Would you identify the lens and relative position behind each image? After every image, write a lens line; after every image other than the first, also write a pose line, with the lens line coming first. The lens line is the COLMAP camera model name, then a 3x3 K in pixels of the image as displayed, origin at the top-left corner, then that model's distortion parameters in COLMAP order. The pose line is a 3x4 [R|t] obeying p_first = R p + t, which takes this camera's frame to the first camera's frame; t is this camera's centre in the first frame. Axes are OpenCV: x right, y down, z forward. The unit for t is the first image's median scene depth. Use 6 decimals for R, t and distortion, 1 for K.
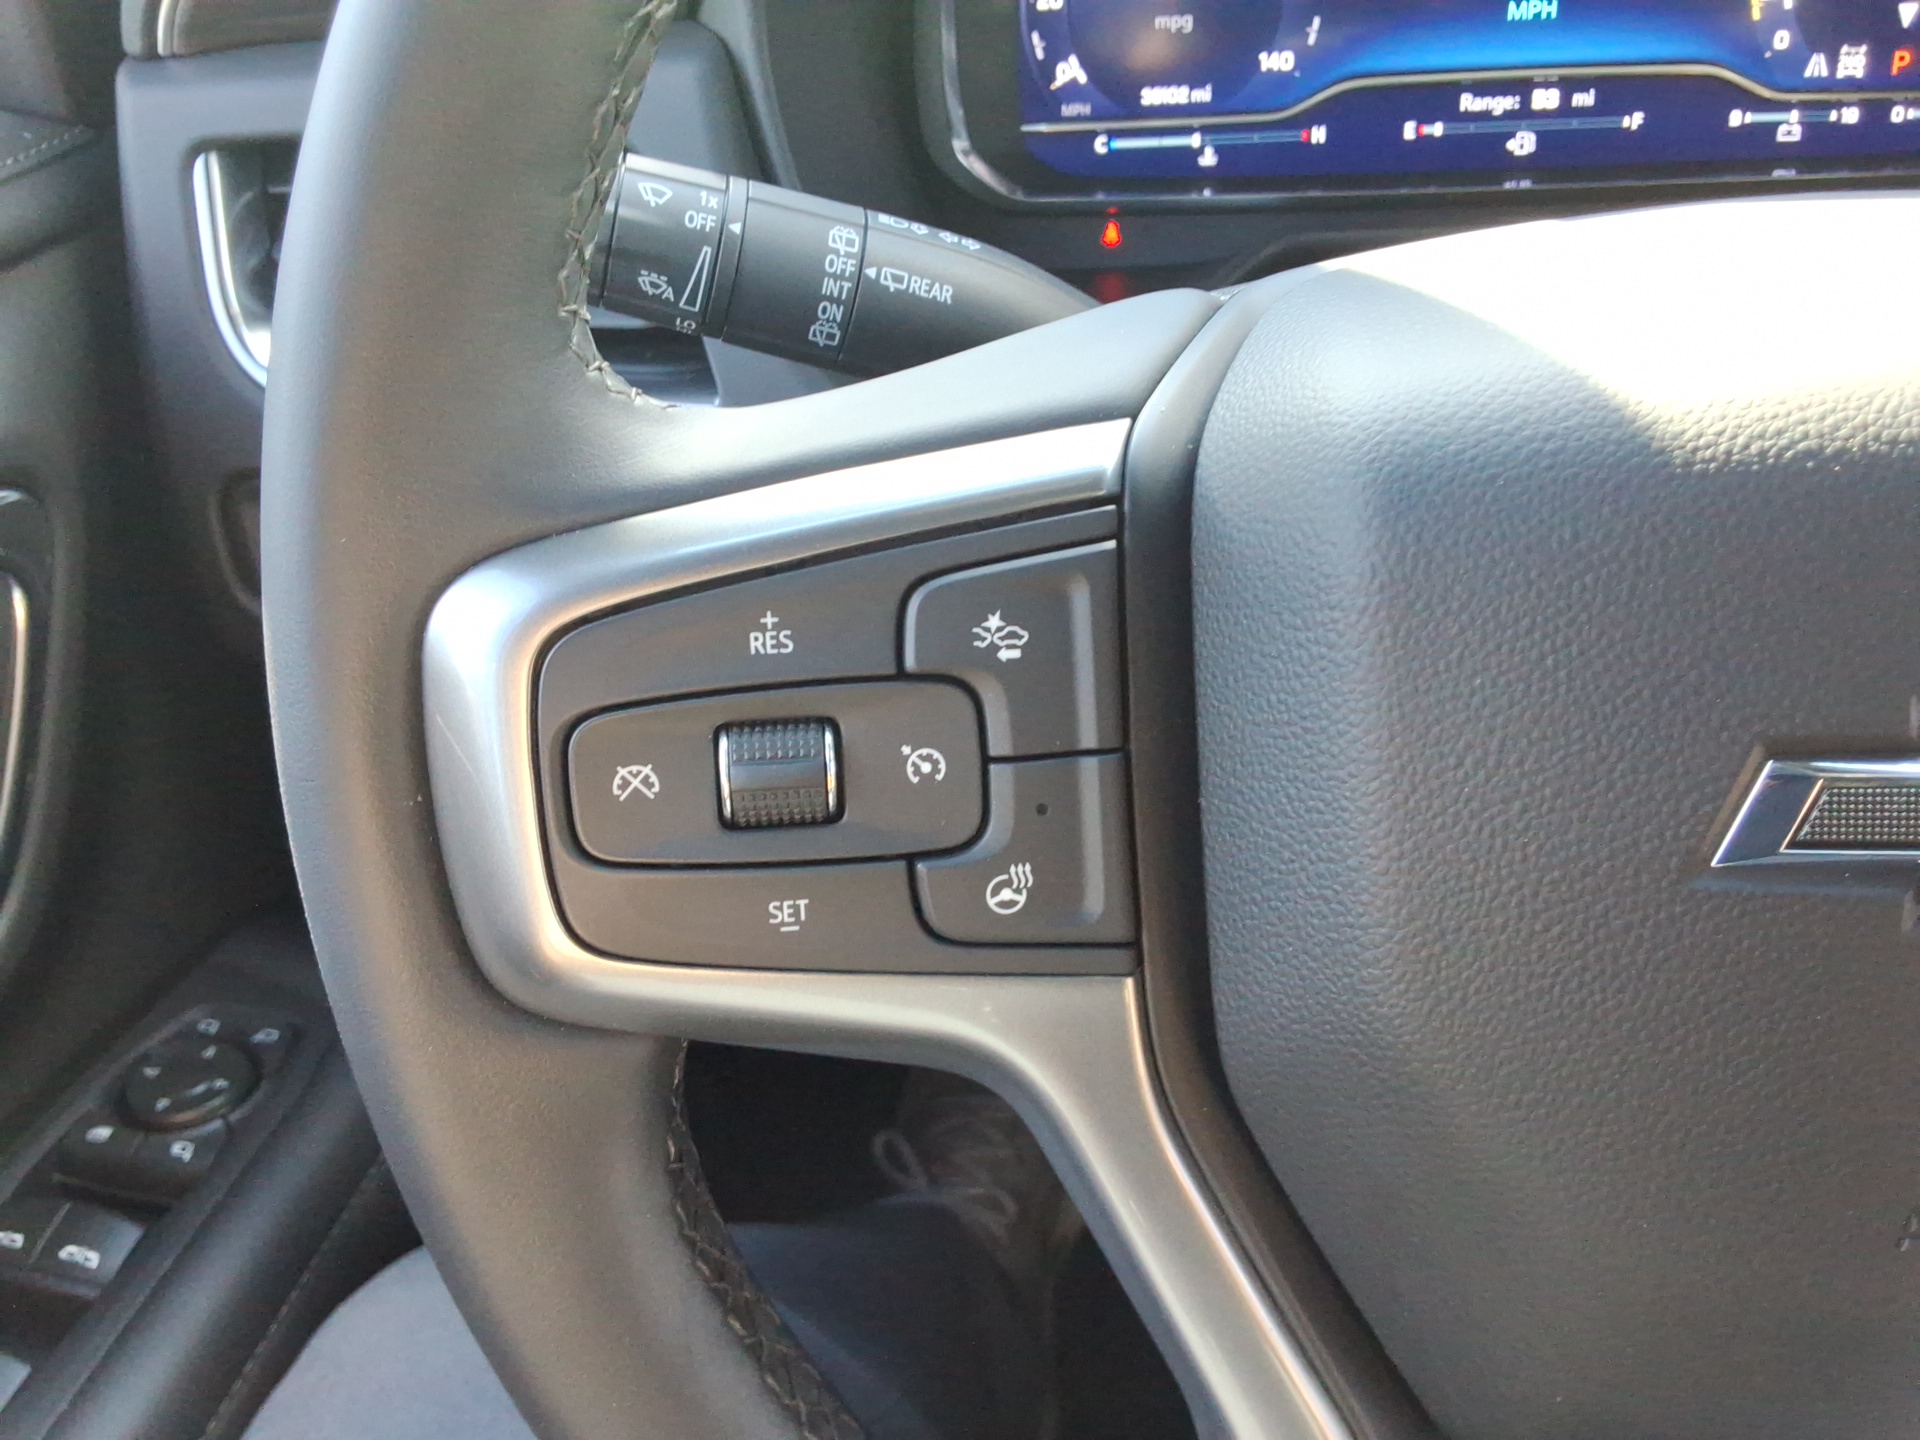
lens RADIAL K [[1548.3, 0, 958.2], [0, 1548.3, 719.1], [0, 0, 1]] dist [0.097263, -0.147788]
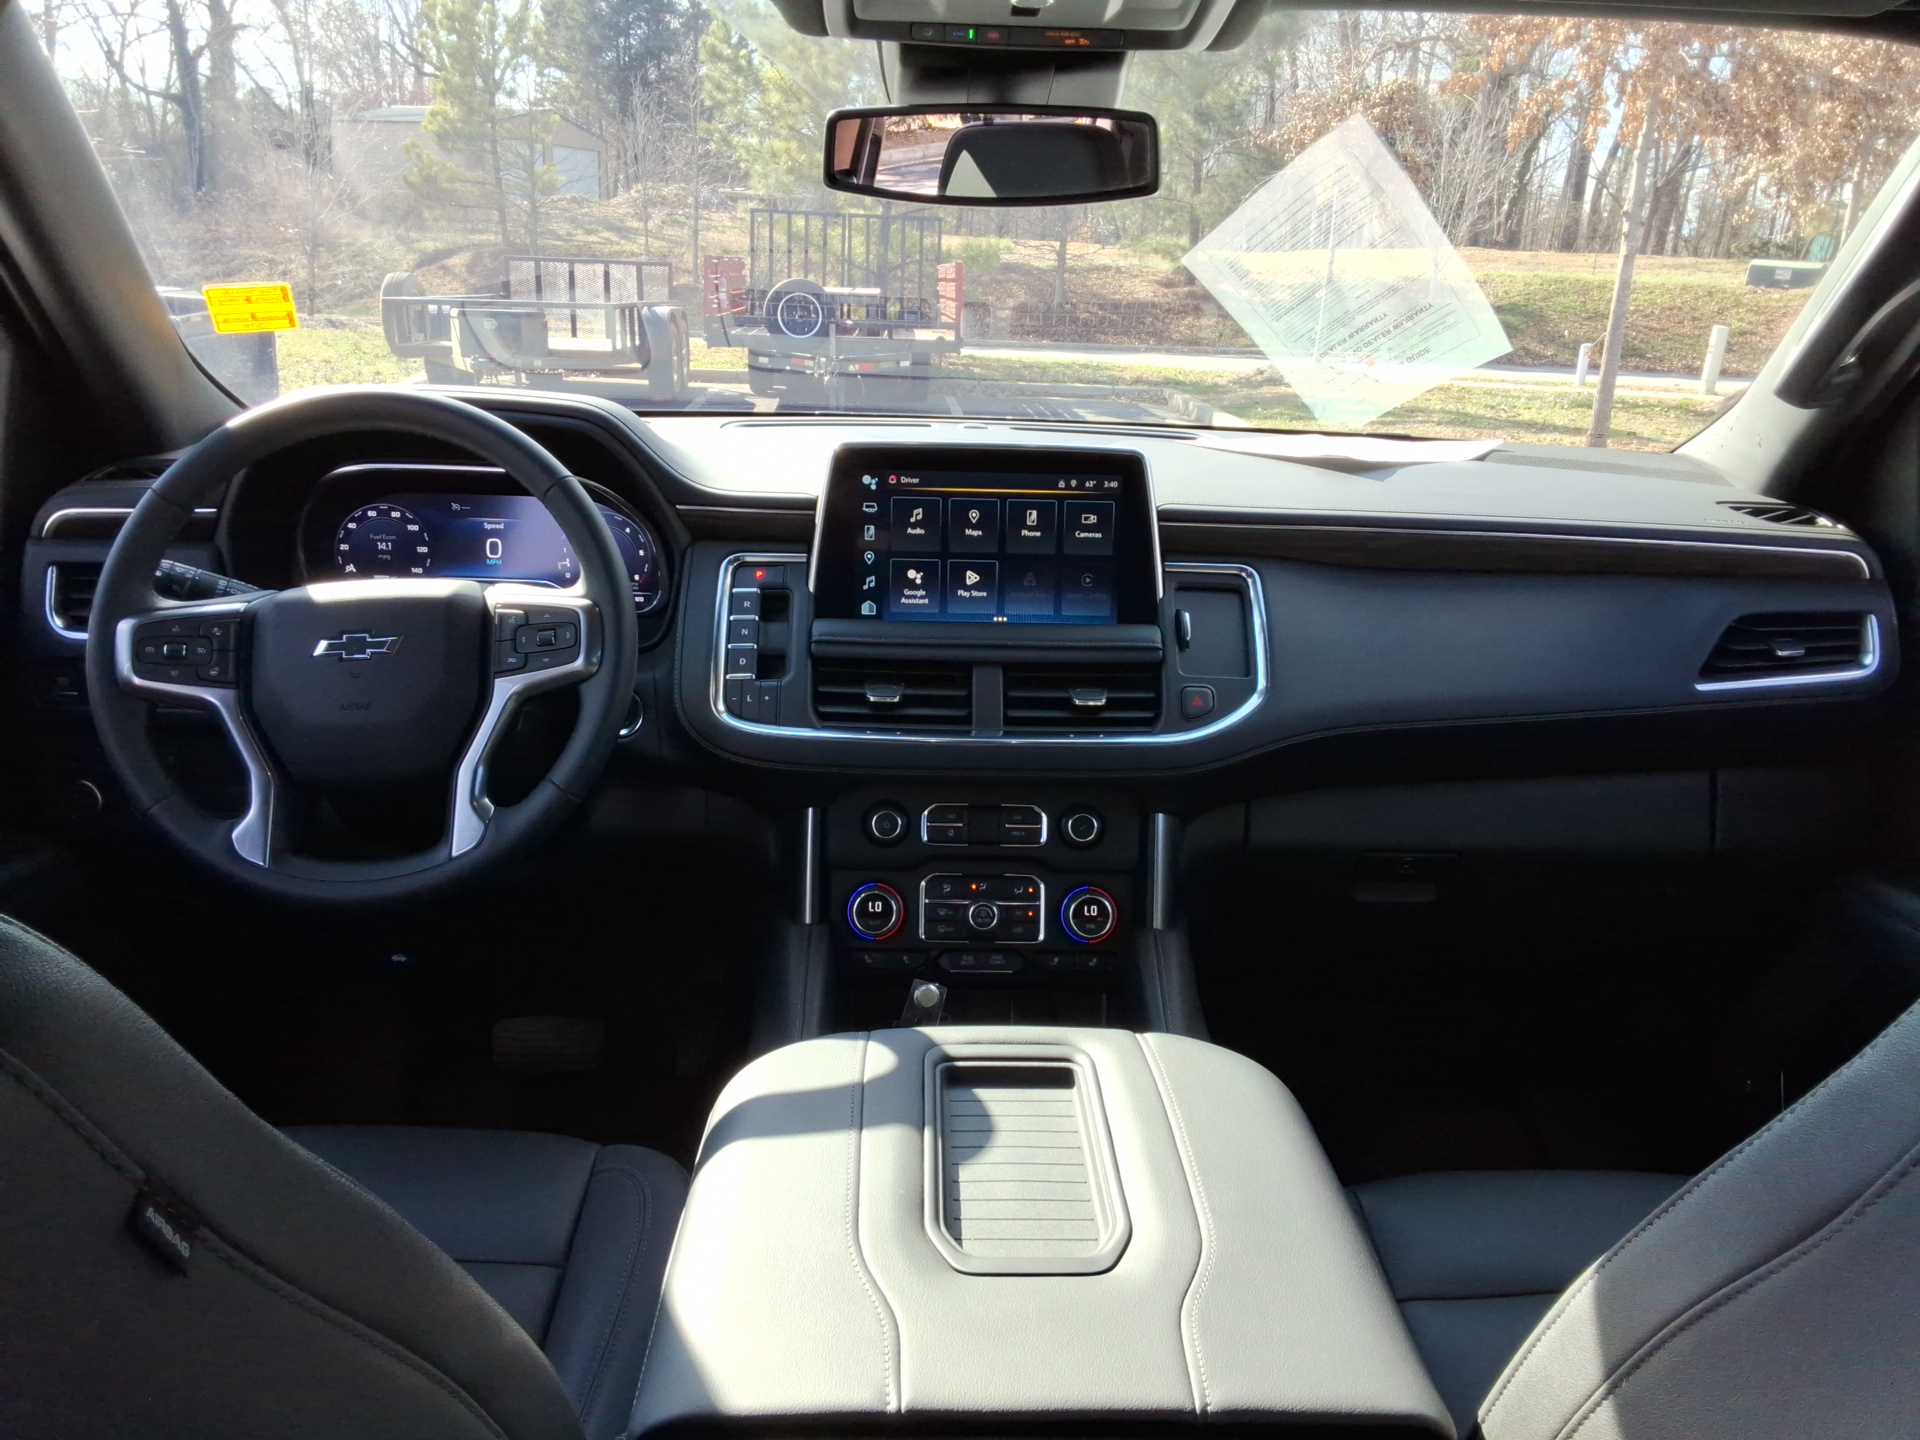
lens RADIAL K [[1548.3, 0, 969.4], [0, 1548.3, 715.1], [0, 0, 1]] dist [0.097263, -0.147788]
pose [[0.976864, 0.059235, 0.205495, 0.703386], [0.014410, 0.940463, -0.339591, 1.012086], [-0.213376, 0.334695, 0.917851, -2.188864]]
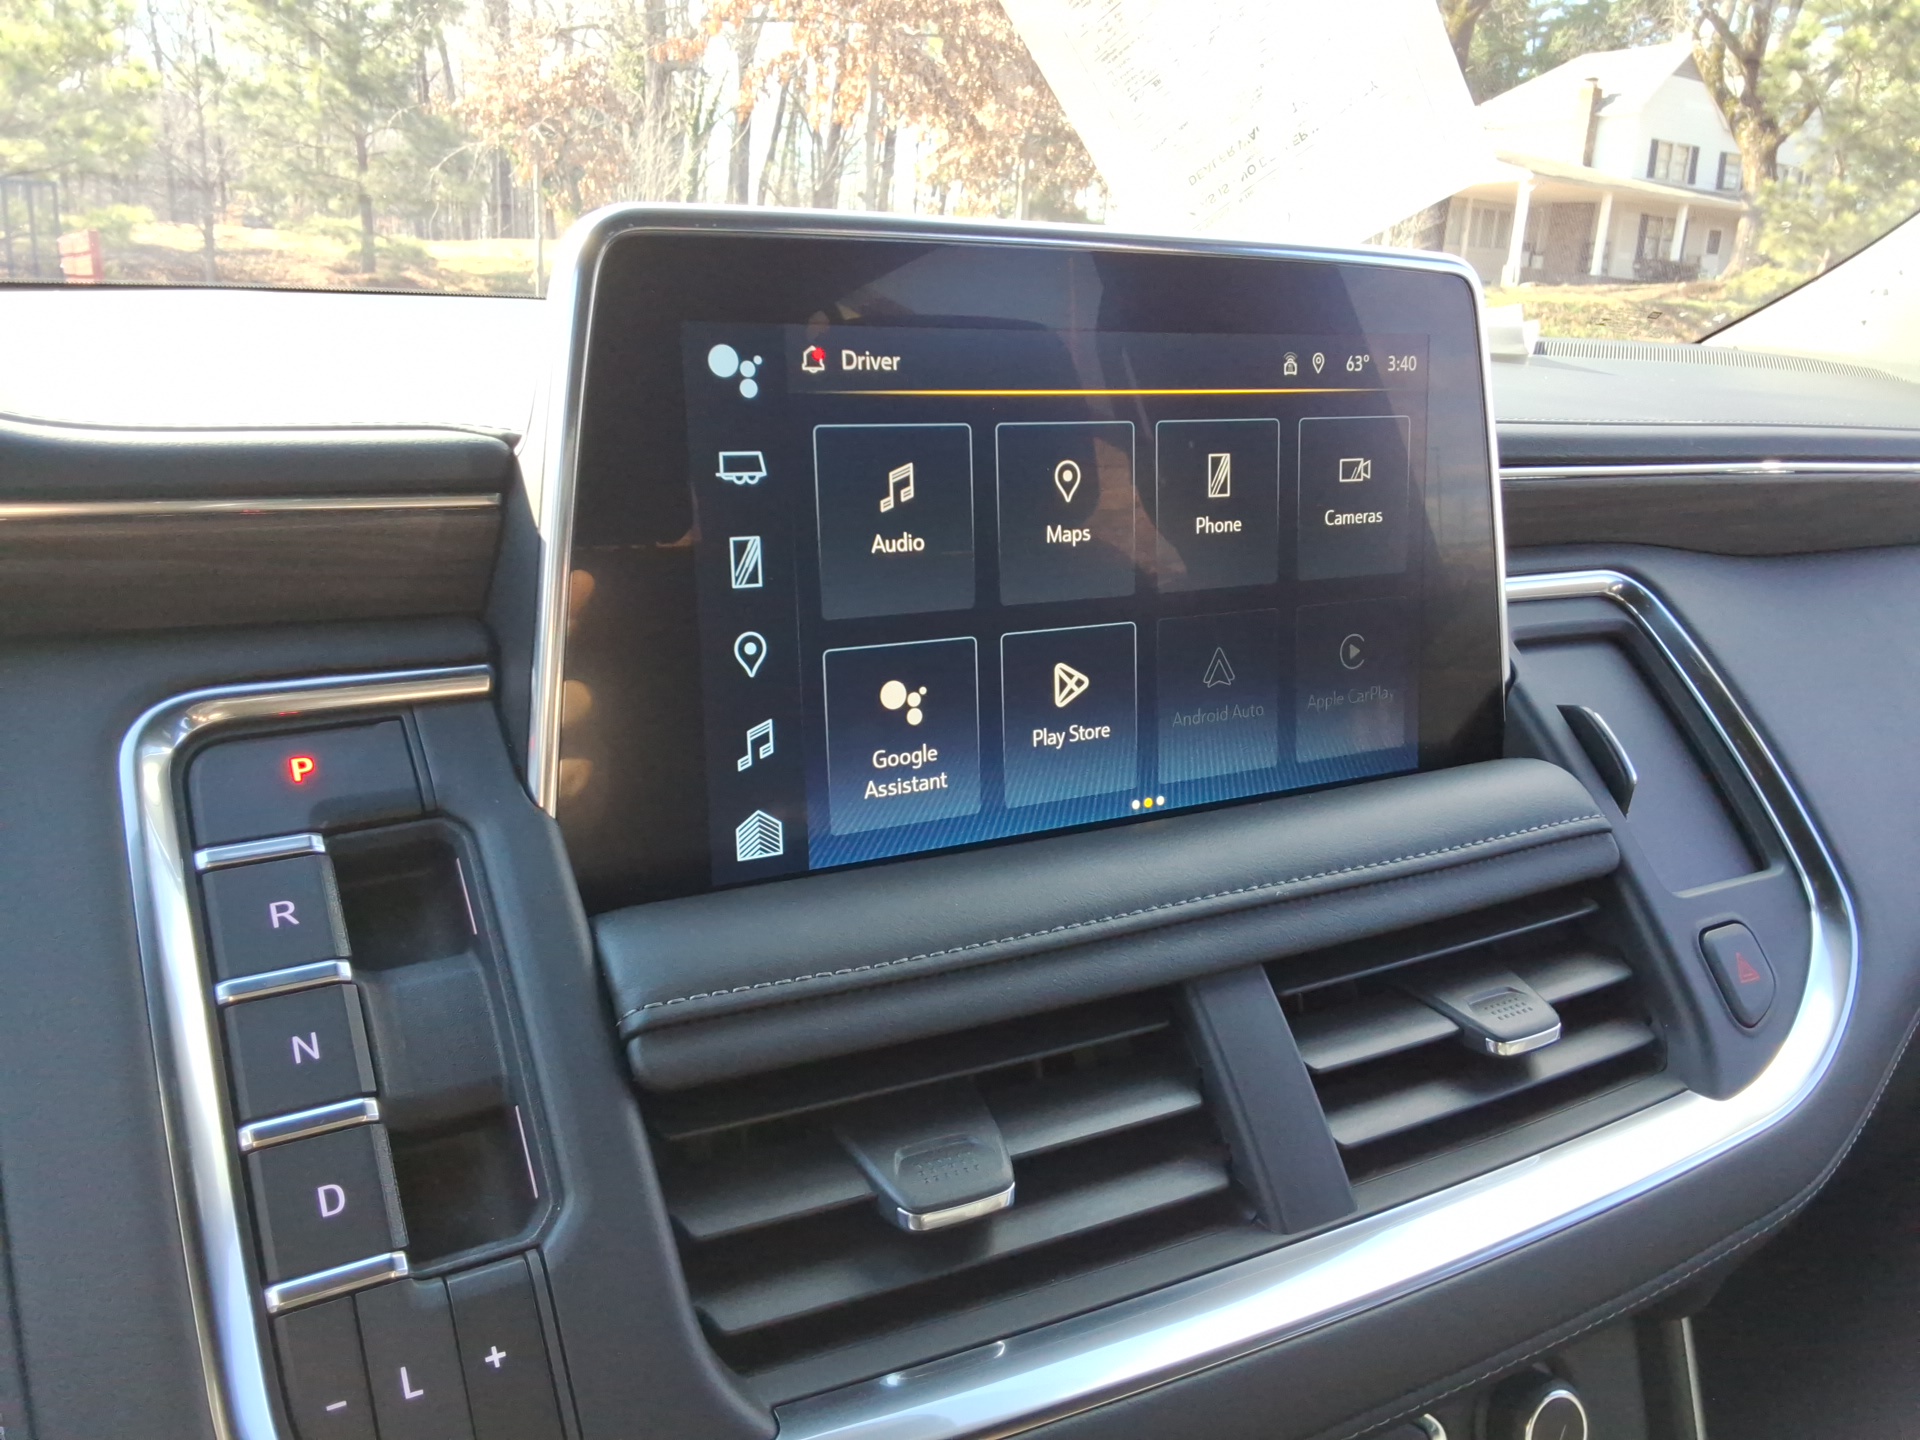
lens RADIAL K [[1548.3, 0, 984.0], [0, 1548.3, 727.8], [0, 0, 1]] dist [0.097263, -0.147788]
pose [[0.766280, -0.060693, 0.639634, 0.685187], [0.287252, 0.922856, -0.256559, -0.030949], [-0.574718, 0.380332, 0.724601, -0.112351]]
